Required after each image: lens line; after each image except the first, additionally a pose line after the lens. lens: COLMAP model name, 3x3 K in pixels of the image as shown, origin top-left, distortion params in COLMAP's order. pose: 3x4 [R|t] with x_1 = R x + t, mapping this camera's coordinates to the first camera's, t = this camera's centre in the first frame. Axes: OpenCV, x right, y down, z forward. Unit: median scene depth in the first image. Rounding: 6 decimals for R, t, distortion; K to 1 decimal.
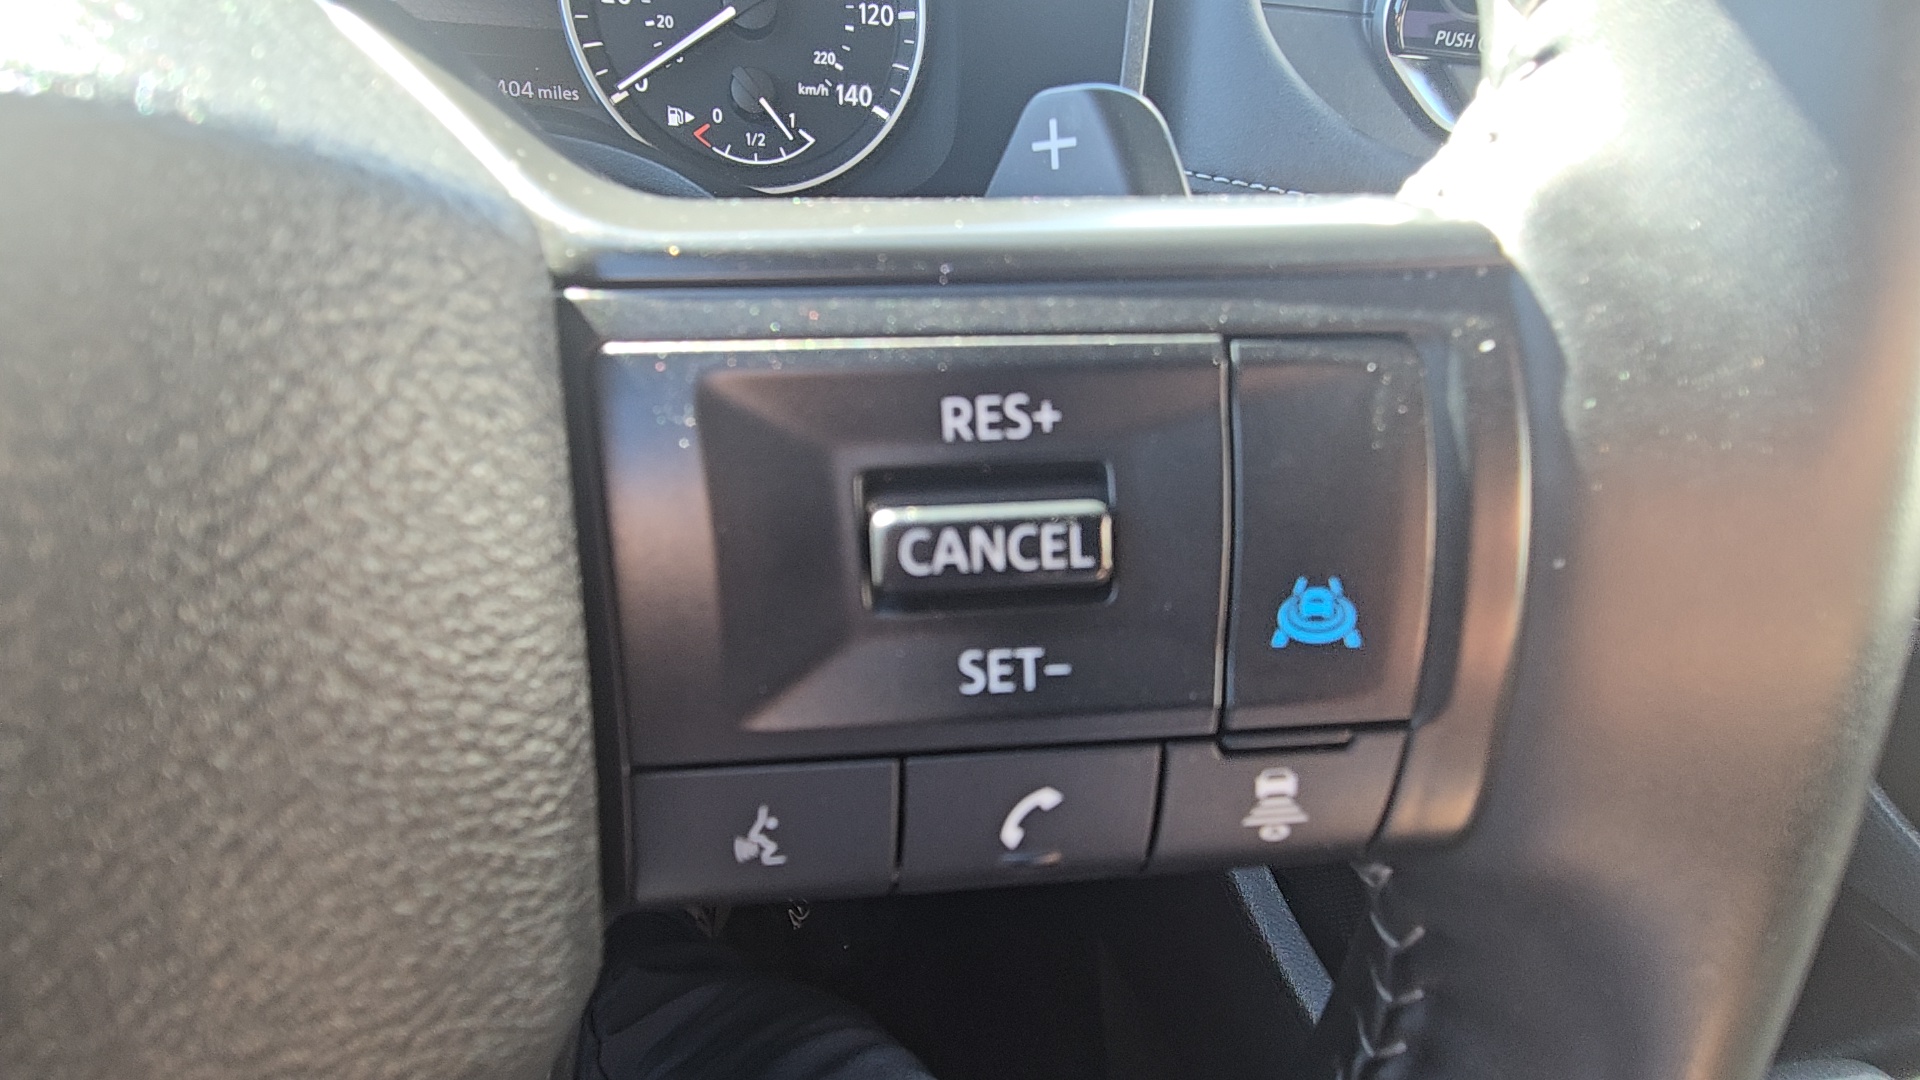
lens RADIAL K [[981.5, 0, 959.6], [0, 981.5, 536.1], [0, 0, 1]] dist [0.003135, -0.005213]
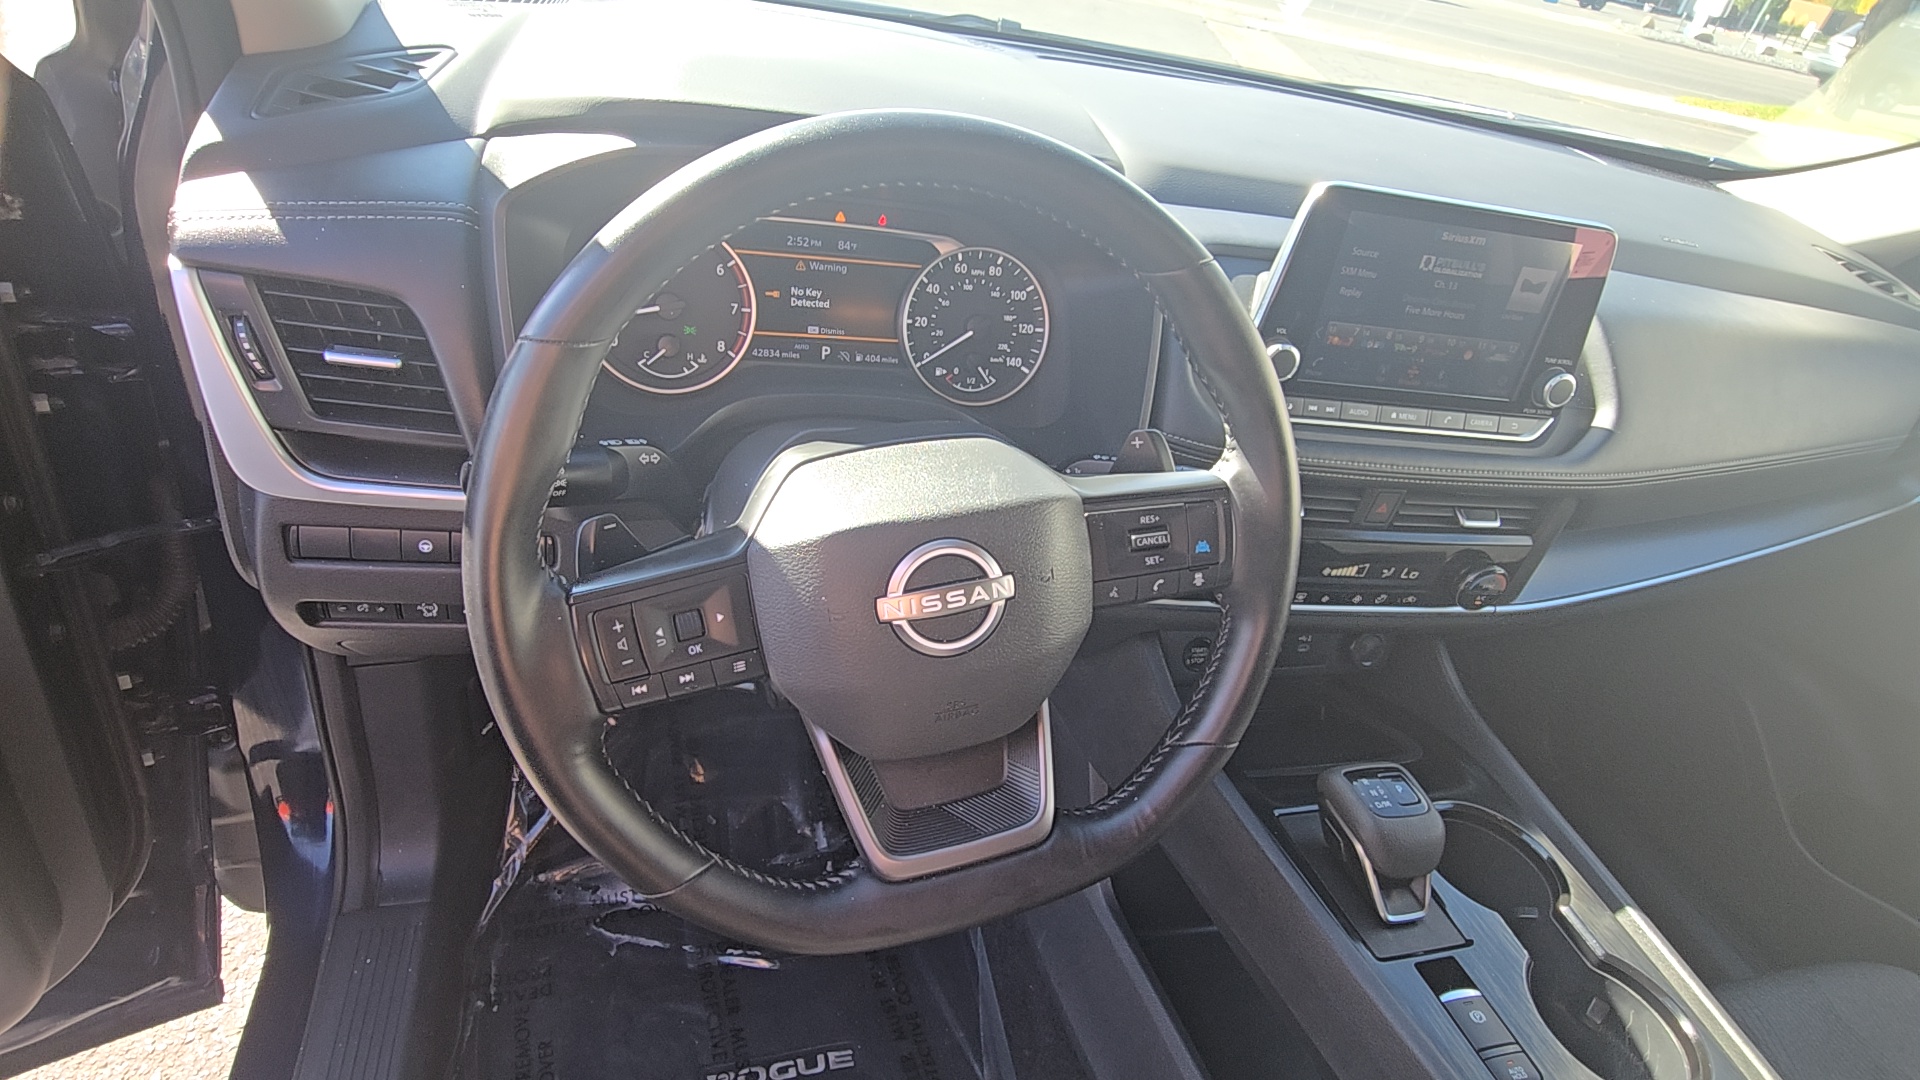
lens RADIAL K [[981.5, 0, 959.6], [0, 981.5, 536.1], [0, 0, 1]] dist [0.003135, -0.005213]
pose [[0.996760, 0.030369, 0.074477, -0.390611], [-0.025127, 0.997206, -0.070346, 0.106627], [-0.076405, 0.068247, 0.994739, -1.200449]]
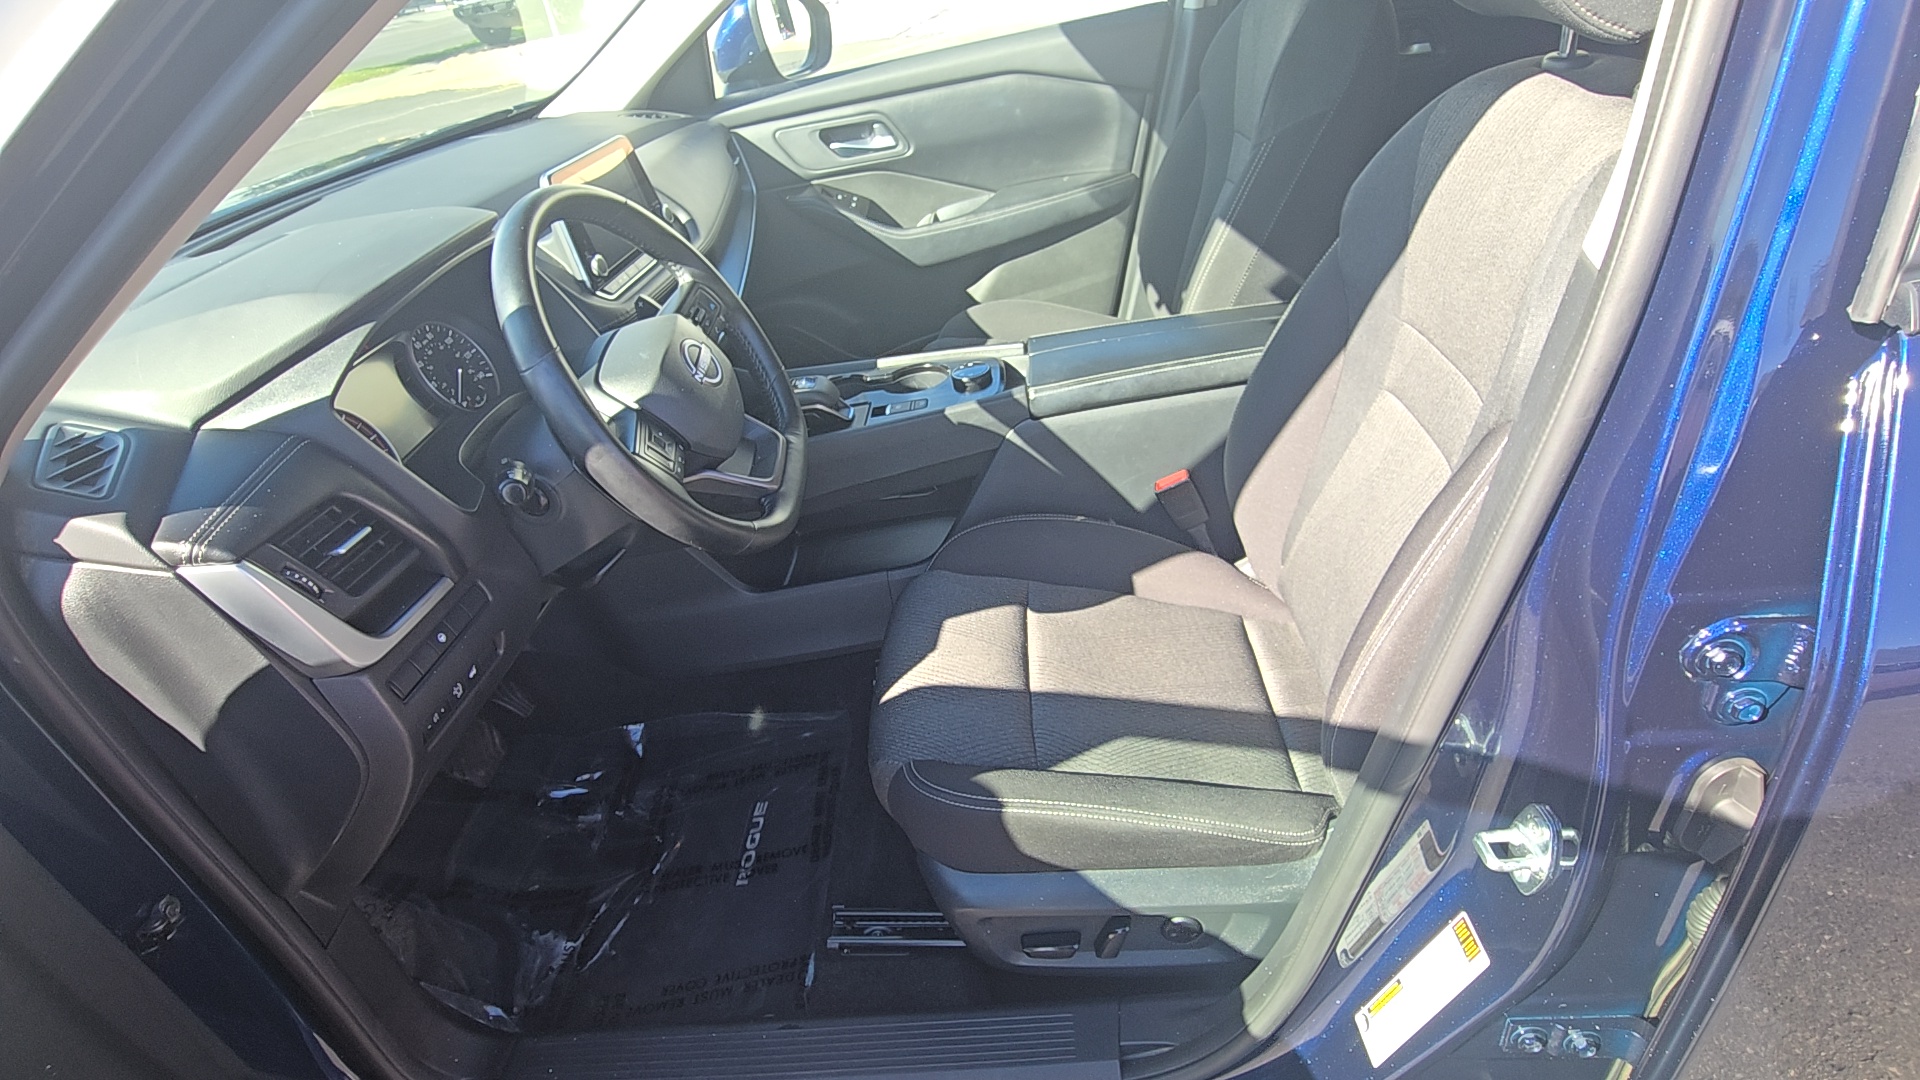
lens RADIAL K [[981.5, 0, 959.6], [0, 981.5, 536.1], [0, 0, 1]] dist [0.003135, -0.005213]
pose [[0.233733, -0.649838, 0.723243, -2.604253], [0.741576, 0.600228, 0.299651, 0.098272], [-0.628835, 0.466301, 0.622197, -1.945258]]
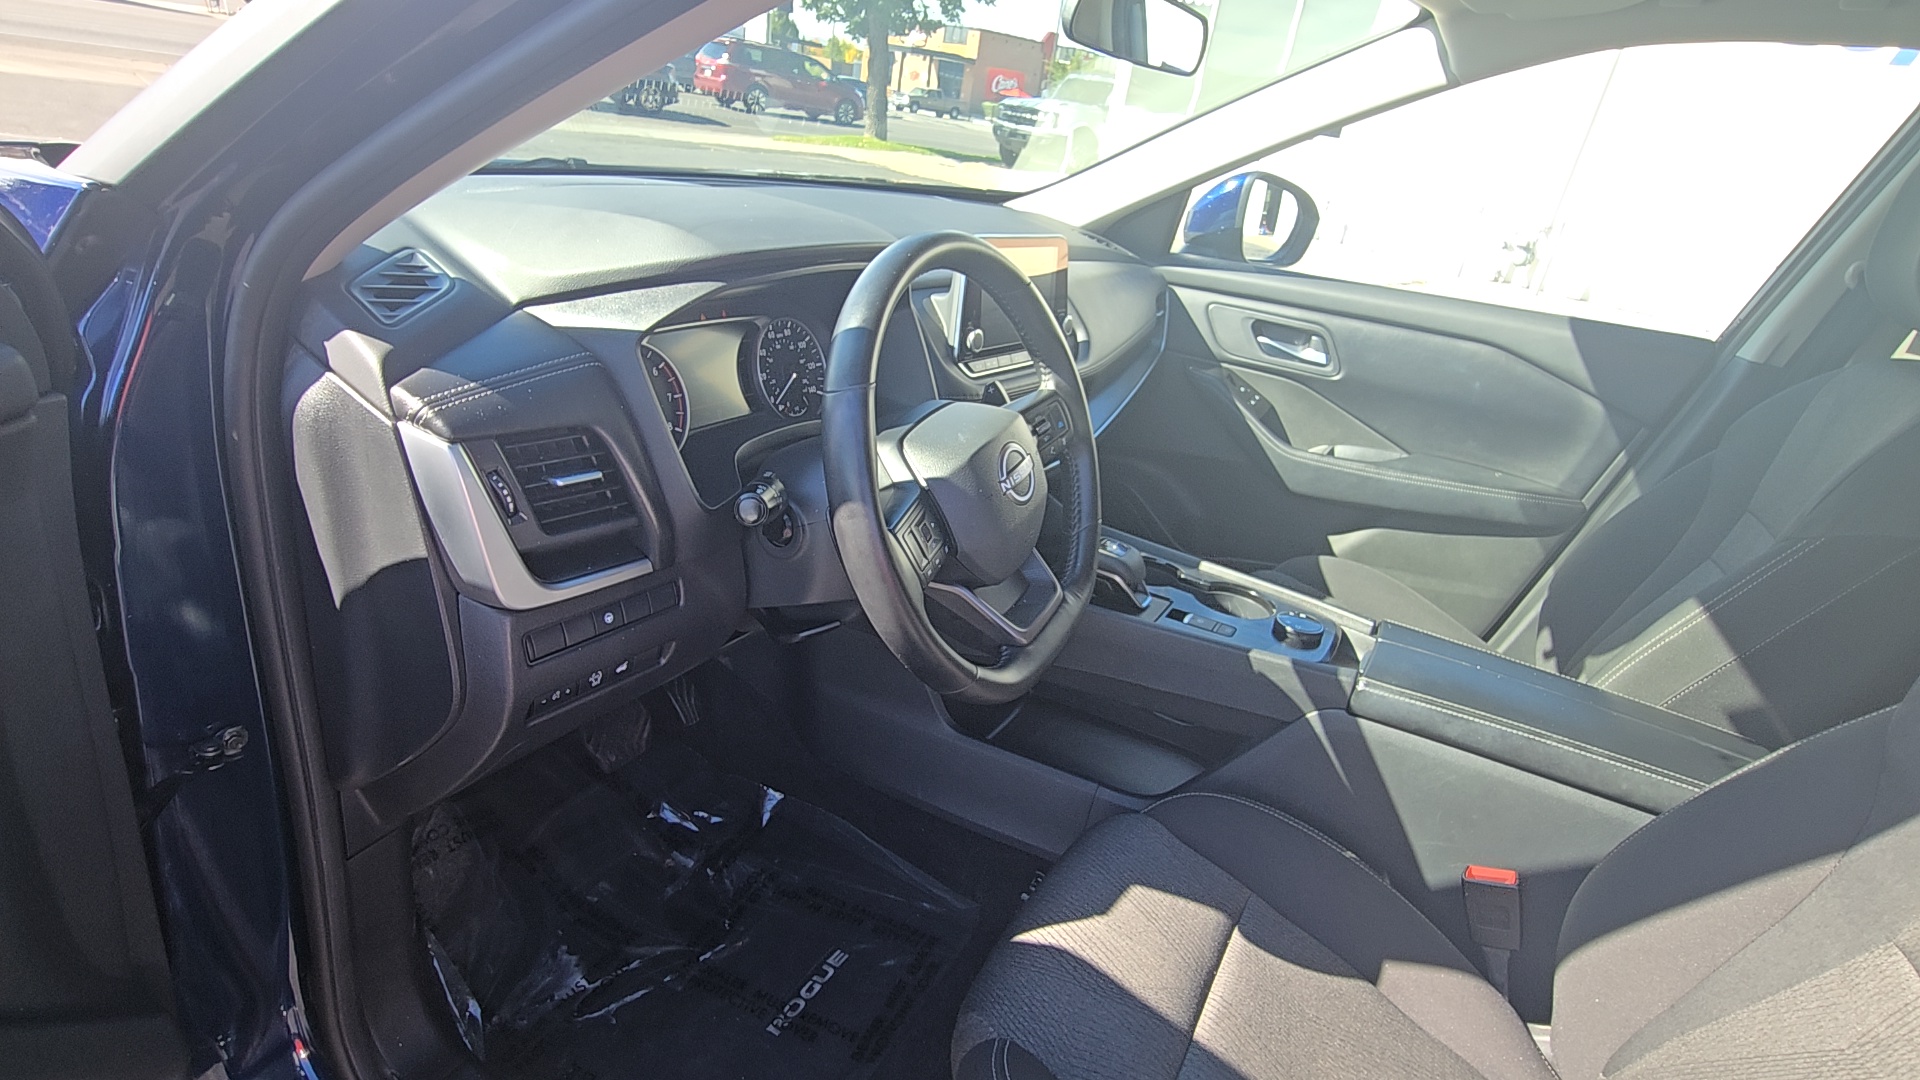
lens RADIAL K [[981.5, 0, 959.6], [0, 981.5, 536.1], [0, 0, 1]] dist [0.003135, -0.005213]
pose [[0.670031, -0.307513, 0.675643, -2.157132], [0.406817, 0.913427, 0.012300, 0.151281], [-0.620933, 0.266622, 0.737126, -1.582779]]
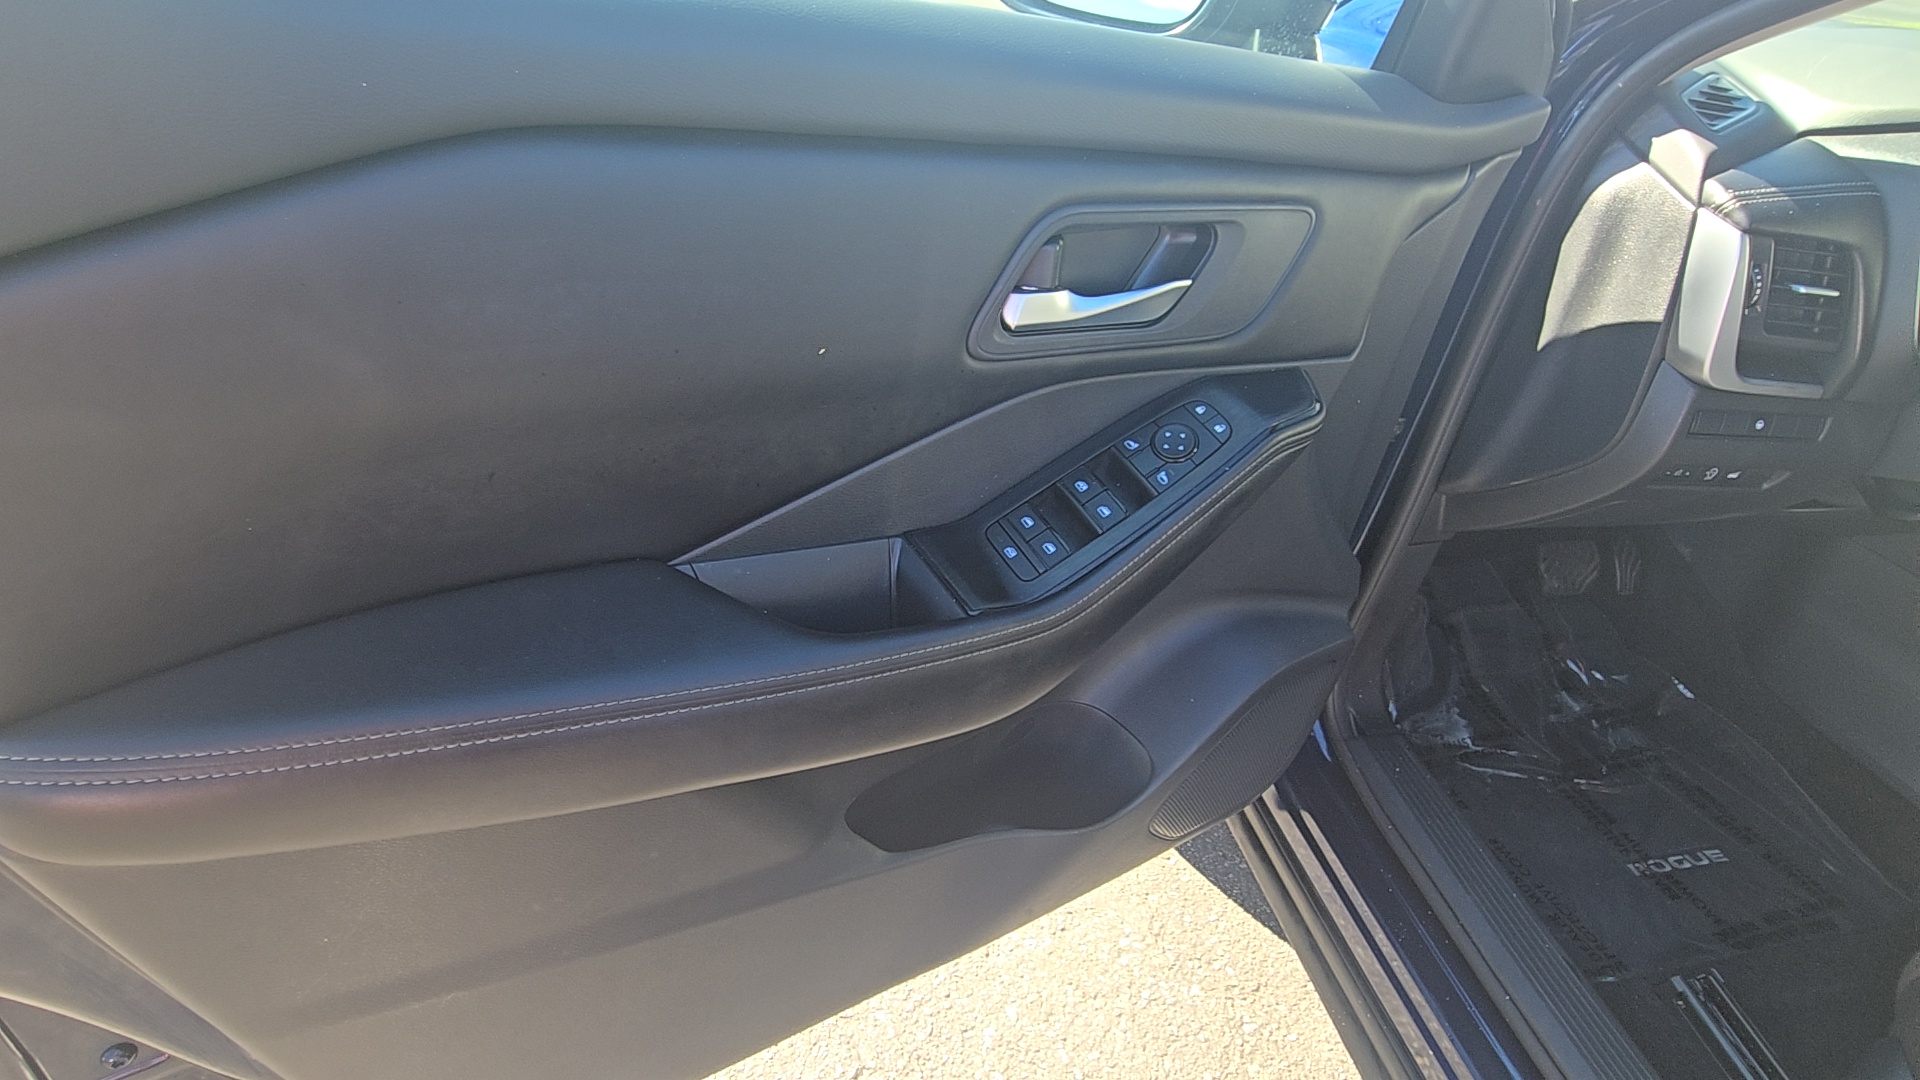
lens RADIAL K [[981.5, 0, 959.6], [0, 981.5, 536.1], [0, 0, 1]] dist [0.003135, -0.005213]
pose [[0.999982, -0.003218, -0.005100, -3.308747], [0.002994, 0.999059, -0.043274, 0.418534], [0.005235, 0.043258, 0.999050, -1.913605]]
